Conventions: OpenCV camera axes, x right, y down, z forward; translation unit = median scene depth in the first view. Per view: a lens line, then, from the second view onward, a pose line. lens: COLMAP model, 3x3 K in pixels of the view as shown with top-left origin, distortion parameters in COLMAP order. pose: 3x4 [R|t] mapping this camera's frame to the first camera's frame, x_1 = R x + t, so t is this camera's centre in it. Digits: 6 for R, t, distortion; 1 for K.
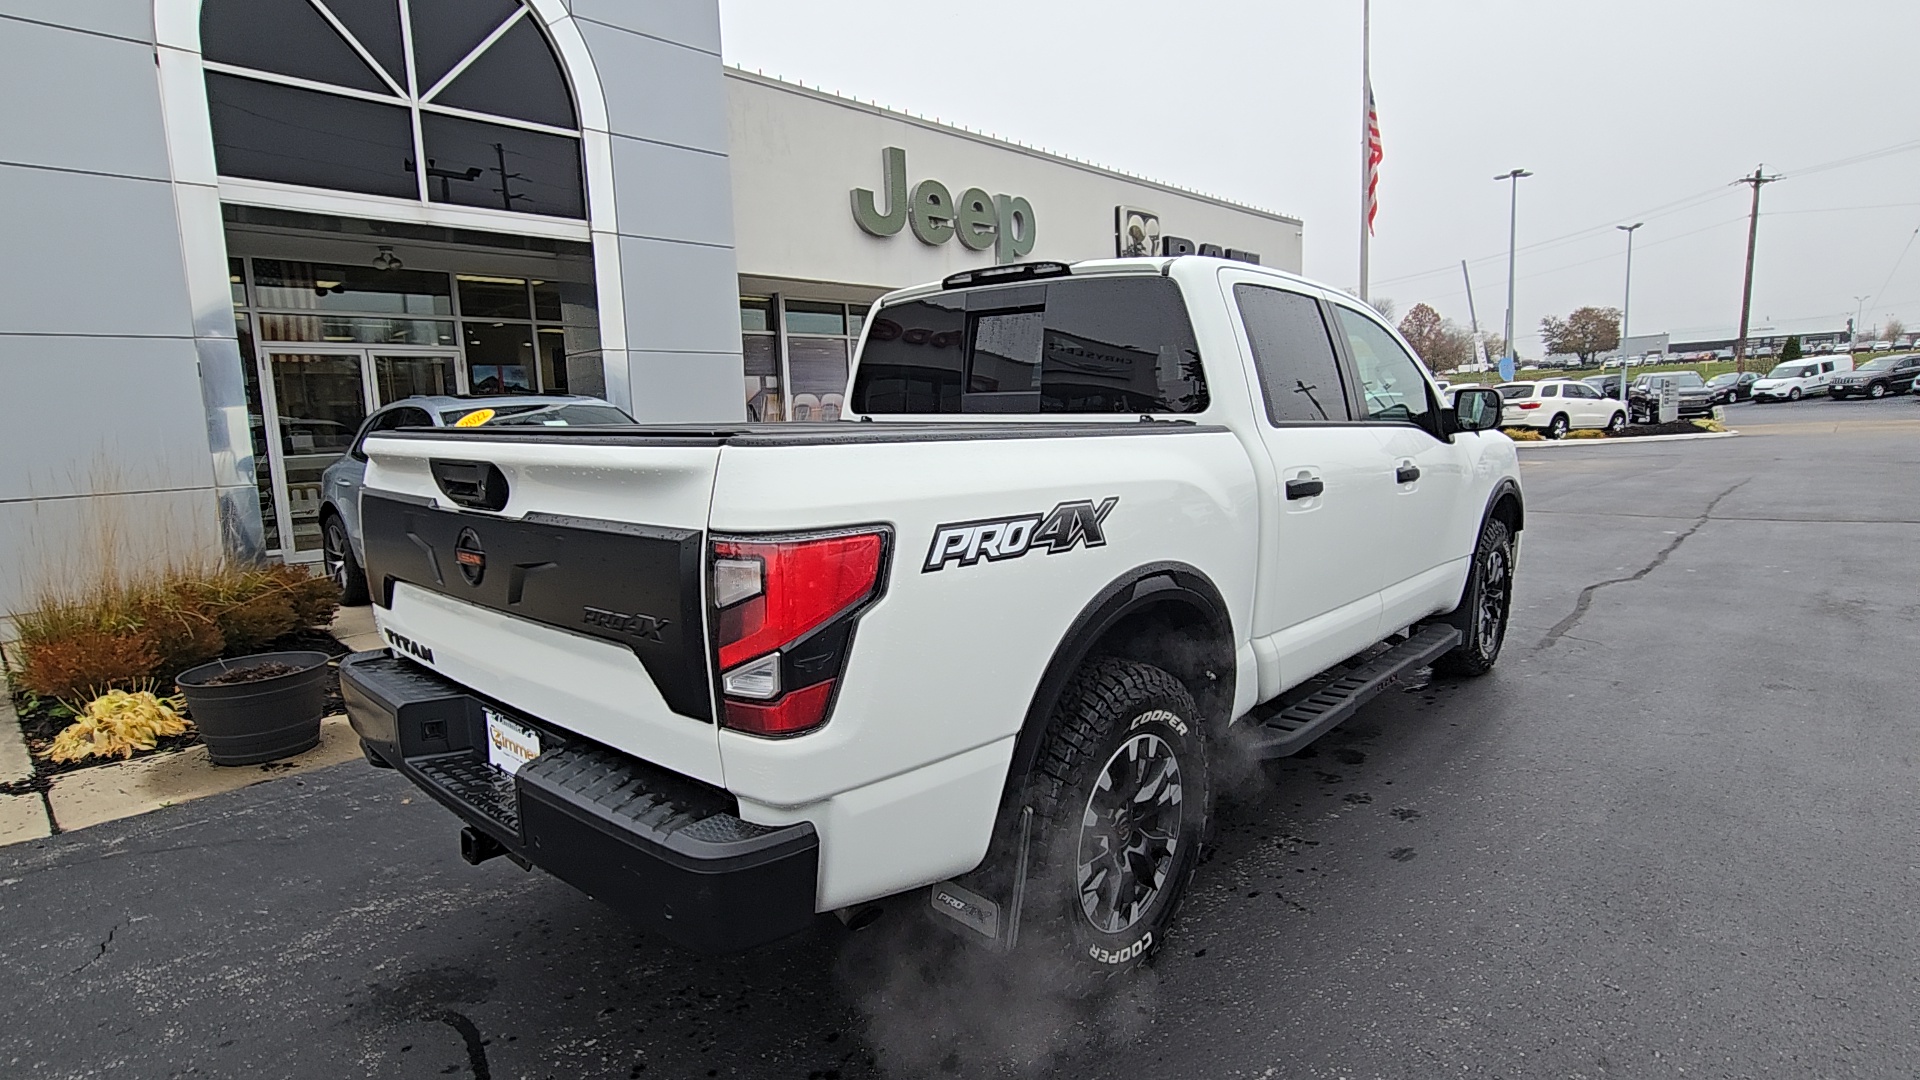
lens RADIAL K [[966.3, 0, 952.5], [0, 966.3, 546.3], [0, 0, 1]] dist [0.000865, -0.000877]
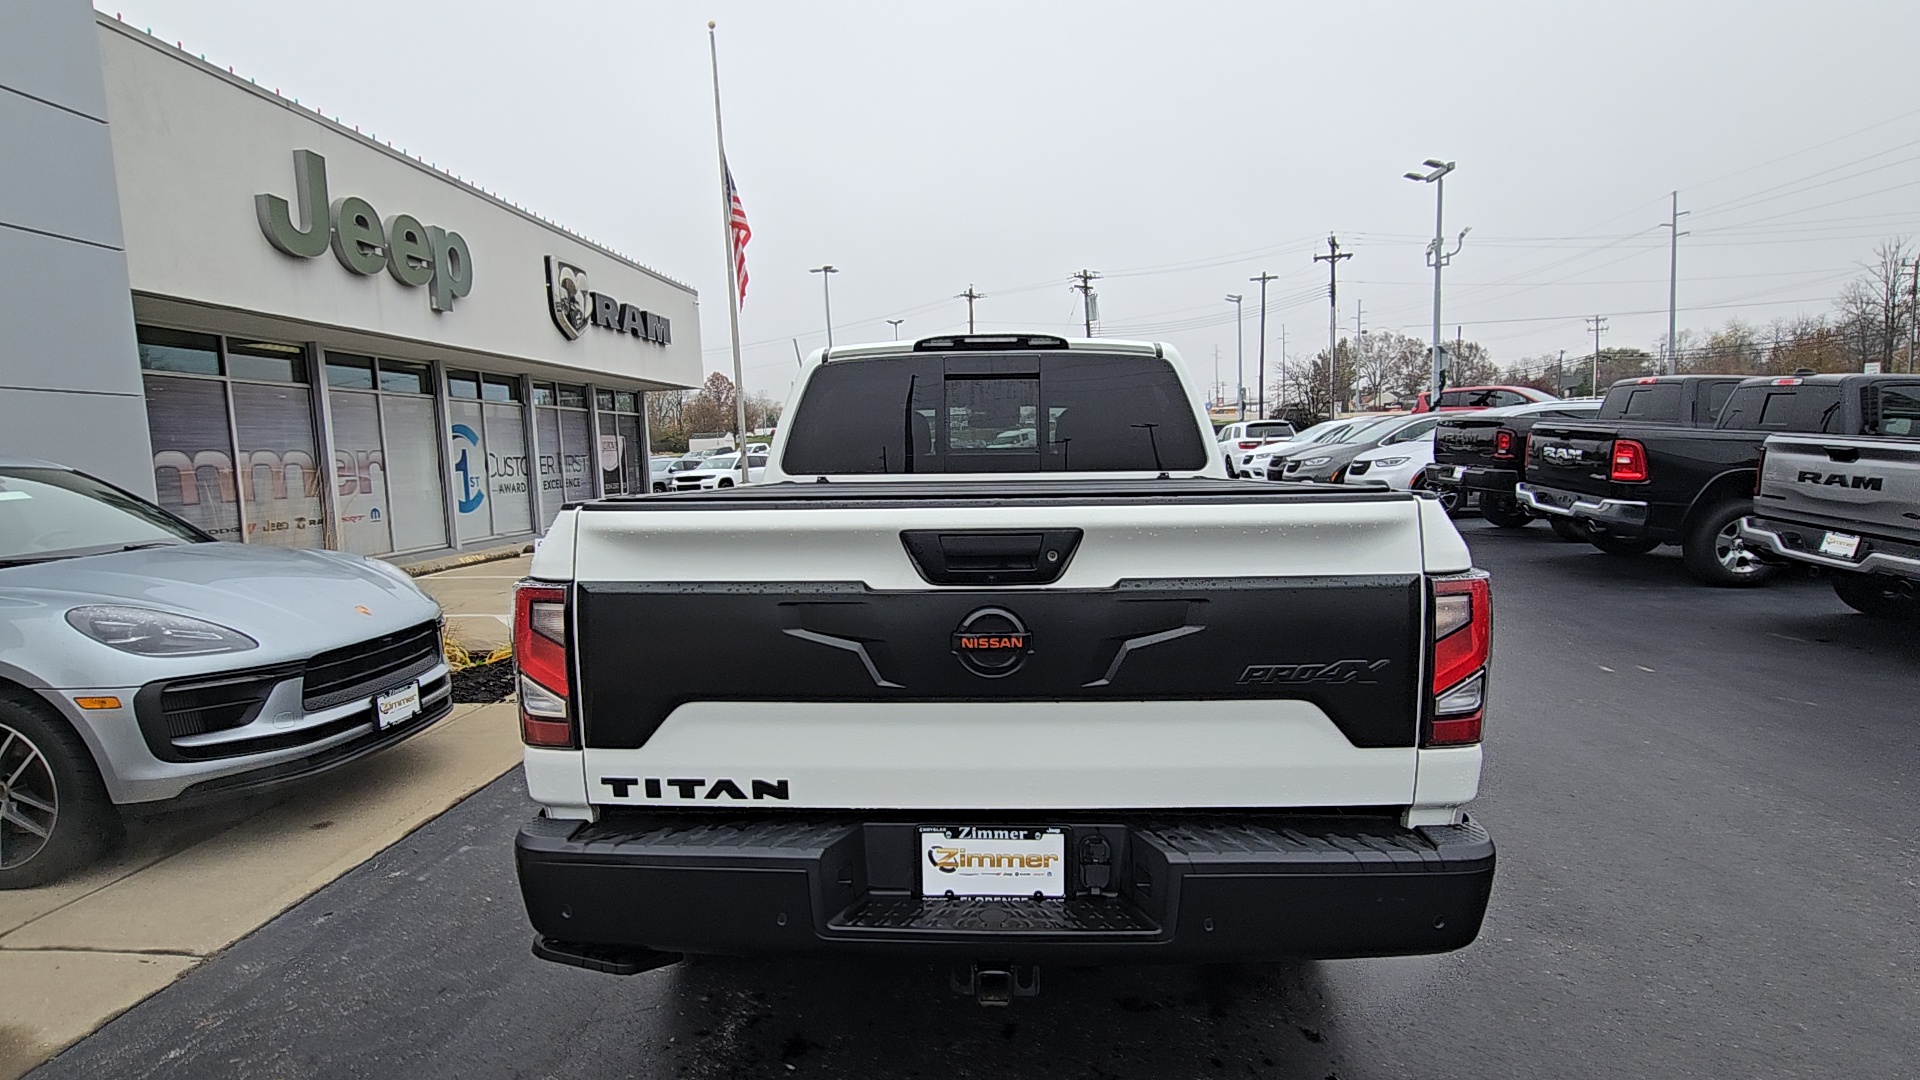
lens RADIAL K [[966.3, 0, 951.8], [0, 966.3, 544.7], [0, 0, 1]] dist [0.000865, -0.000877]
pose [[0.772322, -0.055585, 0.632795, -0.136167], [0.094923, 0.995078, -0.028445, -0.006829], [-0.628099, 0.082036, 0.773797, 0.045271]]
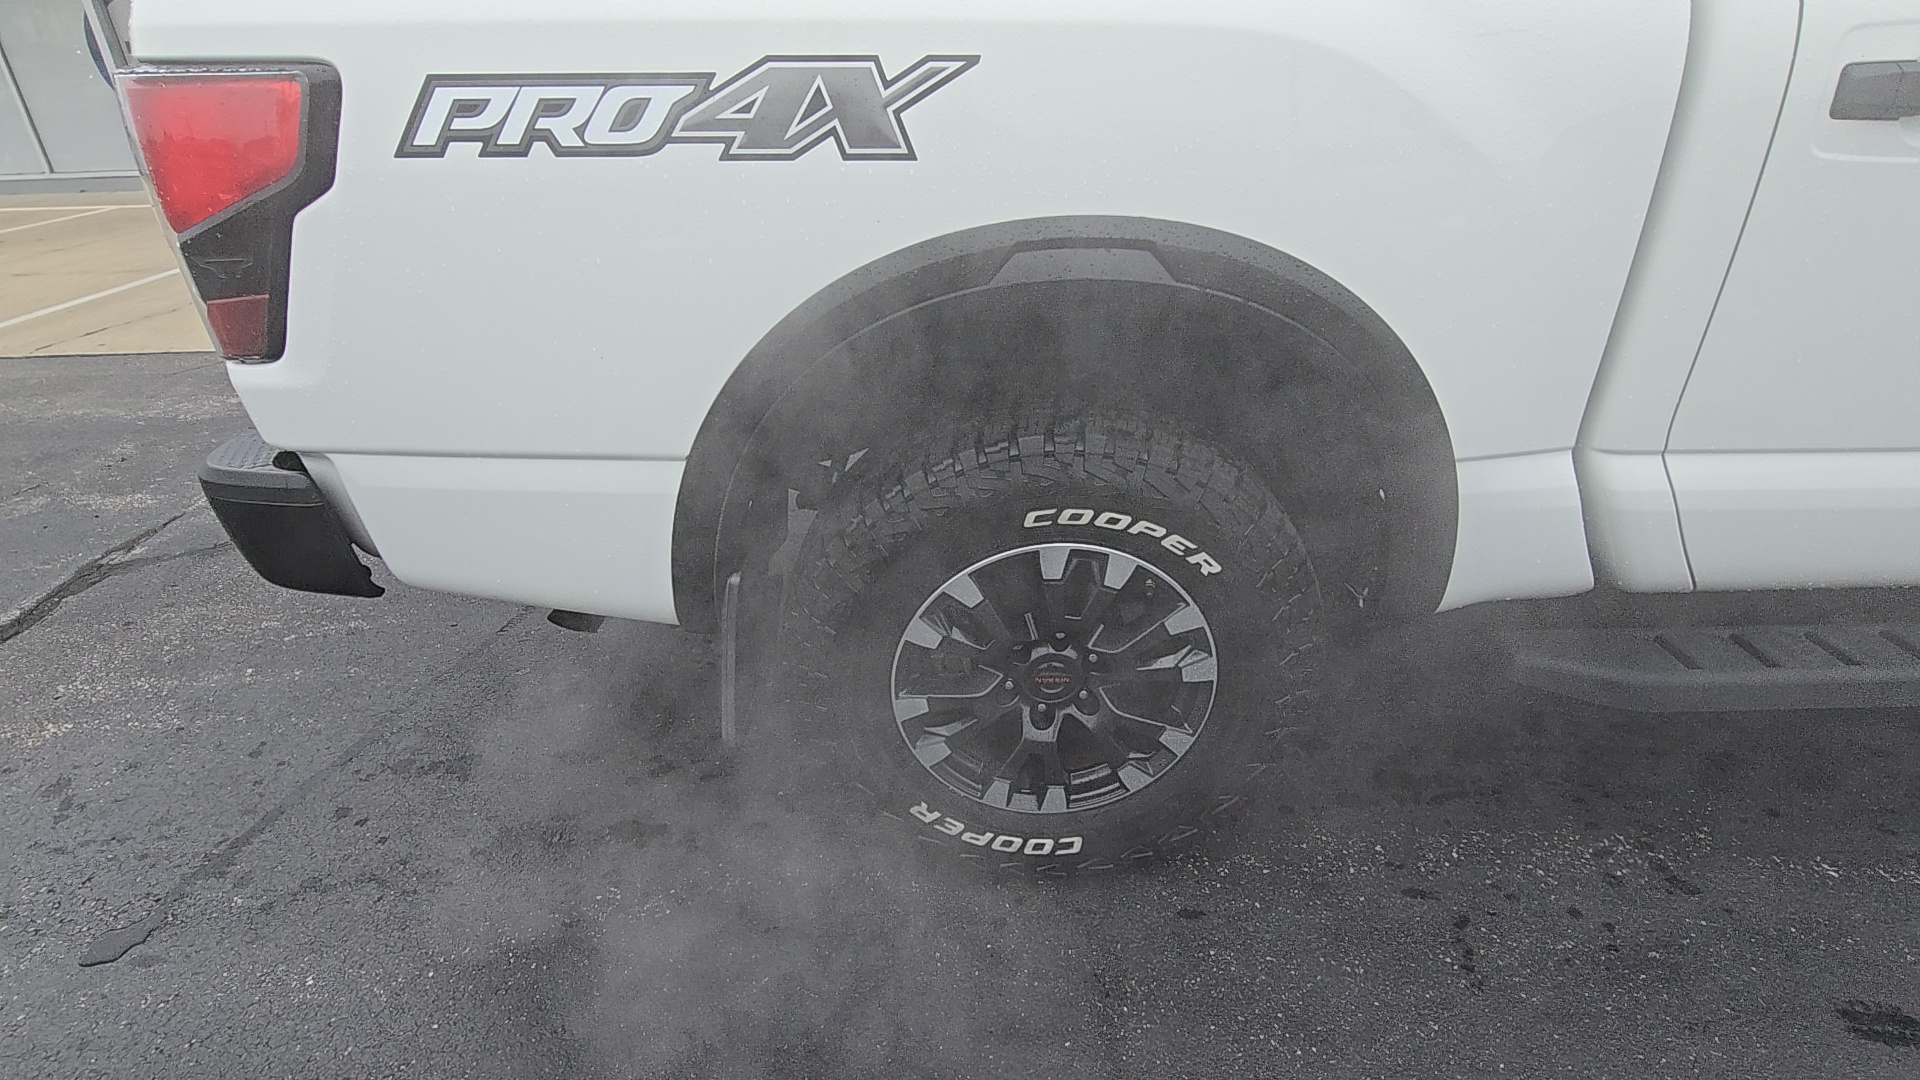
lens RADIAL K [[966.3, 0, 949.5], [0, 966.3, 541.5], [0, 0, 1]] dist [0.000865, -0.000877]
pose [[0.674536, 0.343313, -0.653558, 0.074088], [-0.092084, 0.917503, 0.386923, -0.001991], [0.732477, -0.200811, 0.650502, 0.085527]]
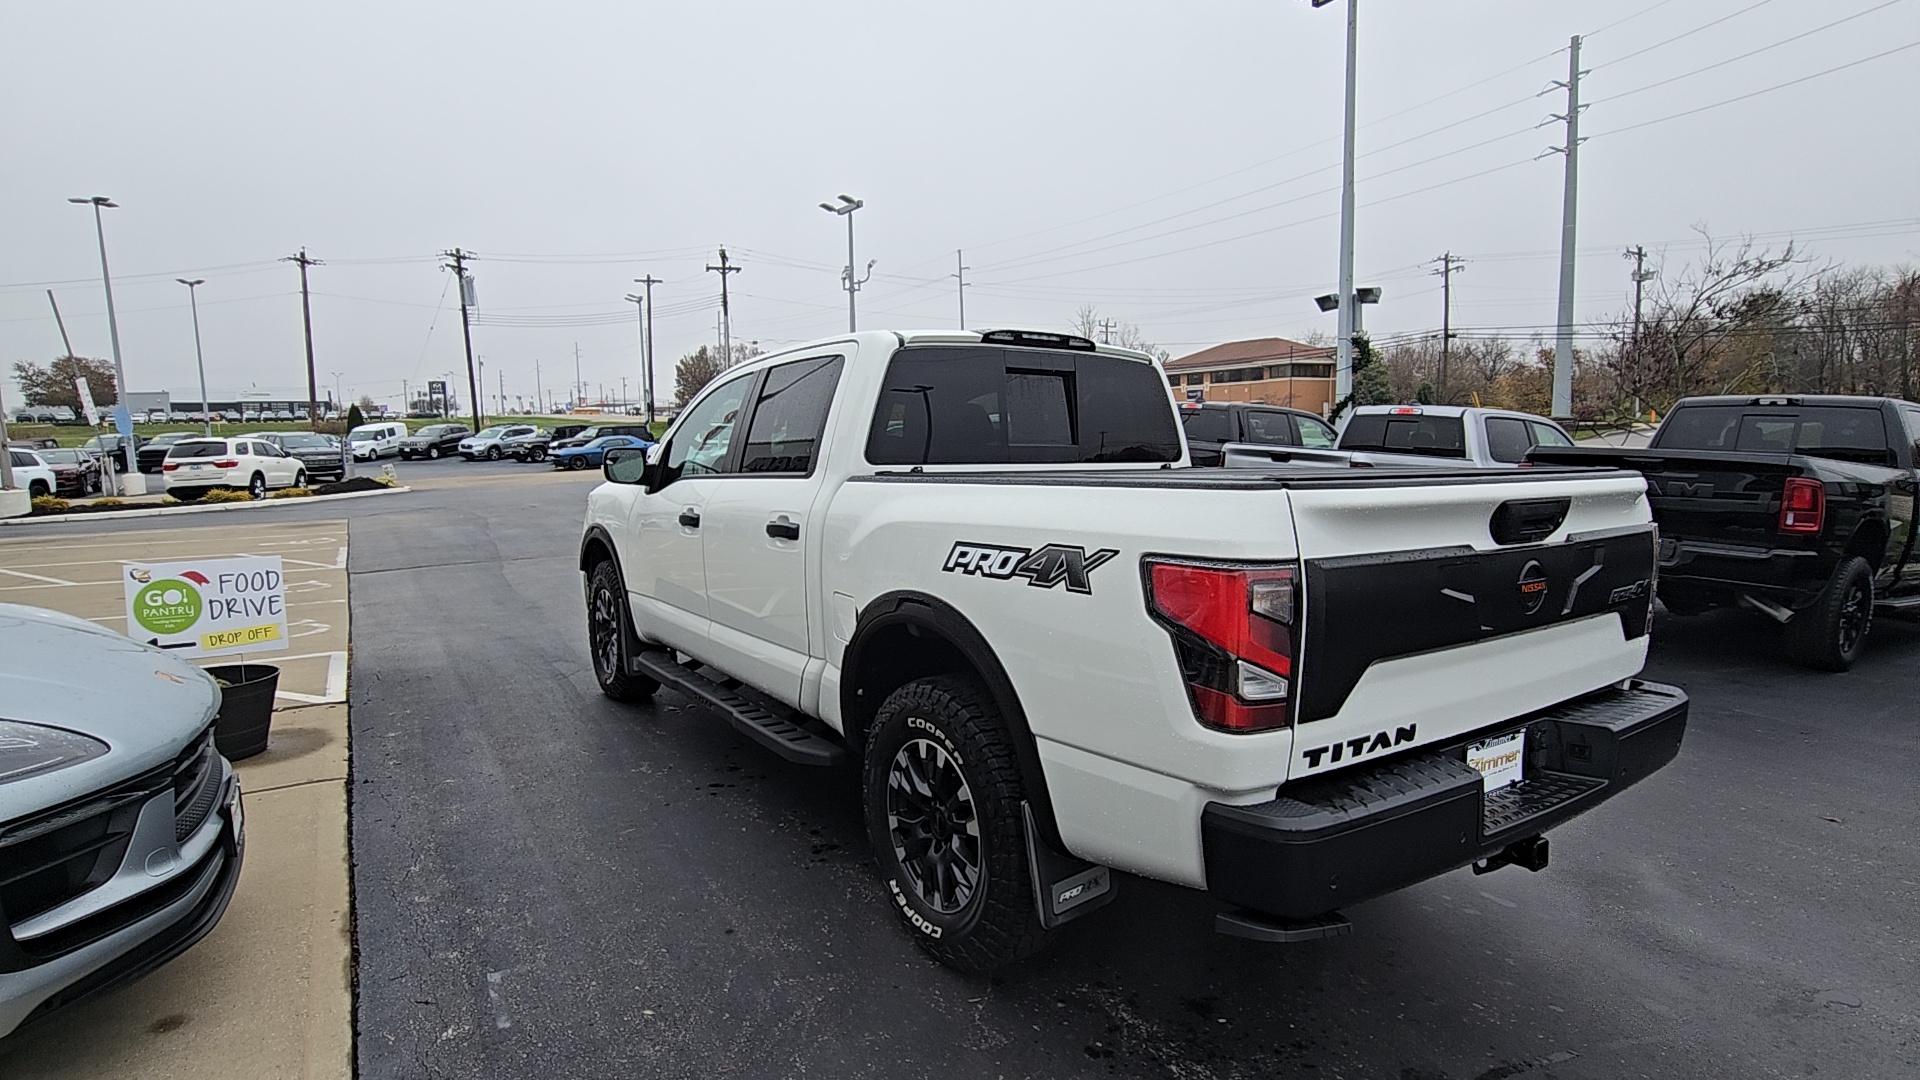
lens RADIAL K [[966.3, 0, 952.3], [0, 966.3, 544.3], [0, 0, 1]] dist [0.000865, -0.000877]
pose [[0.240424, -0.079261, 0.967427, -0.220139], [0.140153, 0.989051, 0.046202, -0.022992], [-0.960497, 0.124480, 0.248900, 0.173247]]
